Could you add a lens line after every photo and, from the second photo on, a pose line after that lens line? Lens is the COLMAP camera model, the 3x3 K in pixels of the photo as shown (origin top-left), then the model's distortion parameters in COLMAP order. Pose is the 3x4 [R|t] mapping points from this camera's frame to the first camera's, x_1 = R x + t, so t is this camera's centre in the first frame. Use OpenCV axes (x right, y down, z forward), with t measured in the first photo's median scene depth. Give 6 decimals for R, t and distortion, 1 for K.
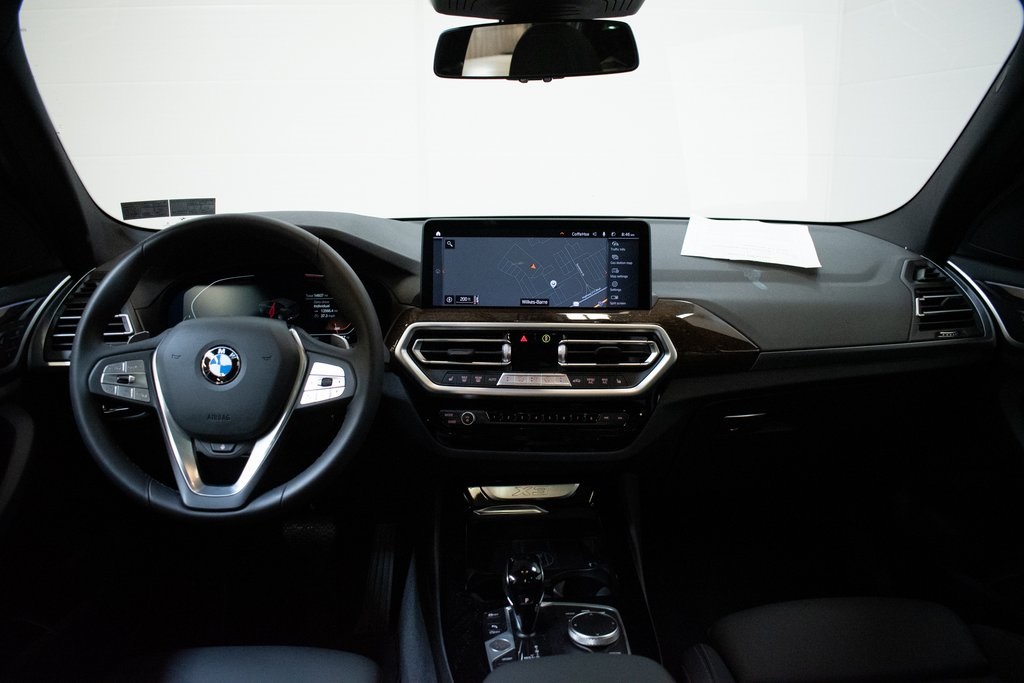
lens RADIAL K [[784.4, 0, 507.8], [0, 784.4, 337.5], [0, 0, 1]] dist [-0.095668, 0.000572]
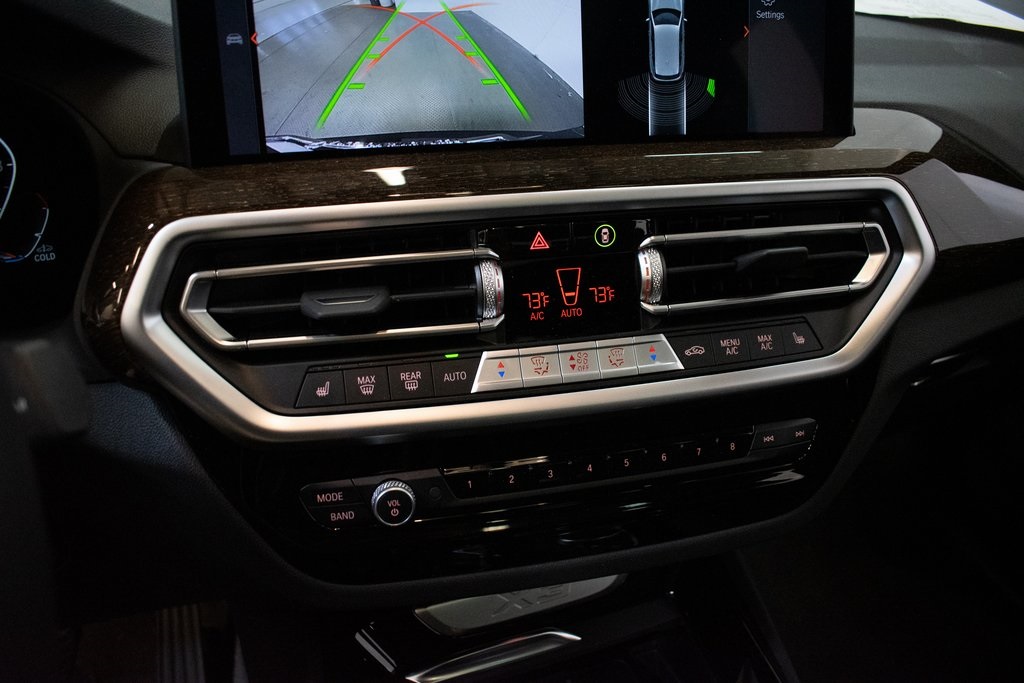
lens RADIAL K [[784.4, 0, 507.8], [0, 784.4, 337.5], [0, 0, 1]] dist [-0.095668, 0.000572]
pose [[0.957112, -0.119797, 0.263790, -0.081482], [0.062325, 0.974325, 0.216346, -0.030505], [-0.282935, -0.190627, 0.940005, 0.686100]]
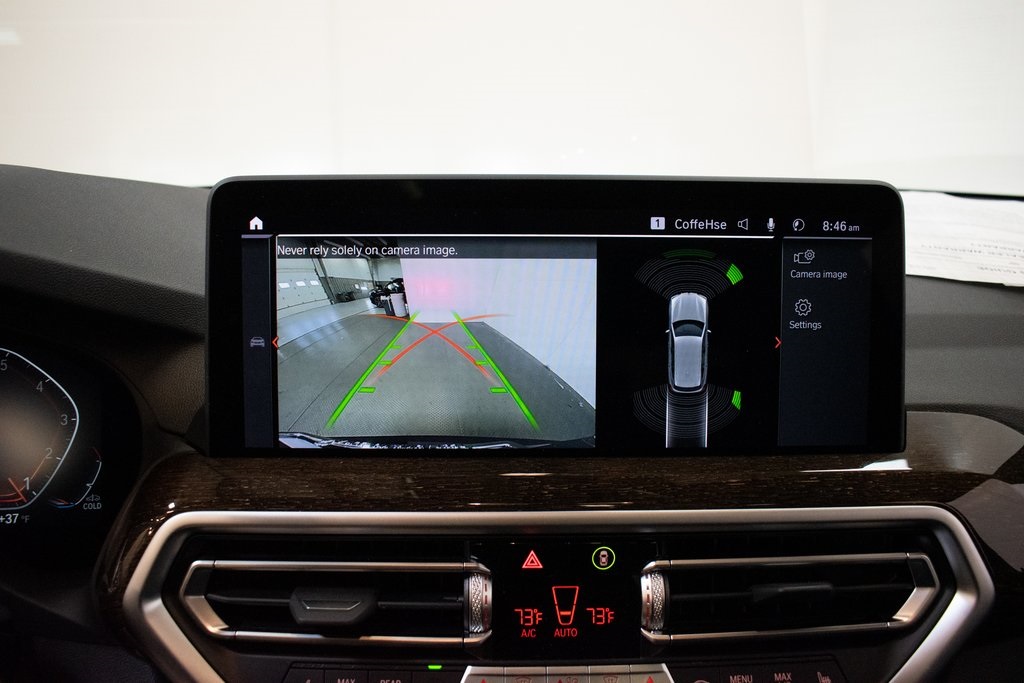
lens RADIAL K [[784.4, 0, 507.8], [0, 784.4, 337.5], [0, 0, 1]] dist [-0.095668, 0.000572]
pose [[0.996186, -0.014895, 0.085978, -0.014920], [0.012472, 0.999512, 0.028652, -0.095901], [-0.086363, -0.027470, 0.995885, 0.686799]]
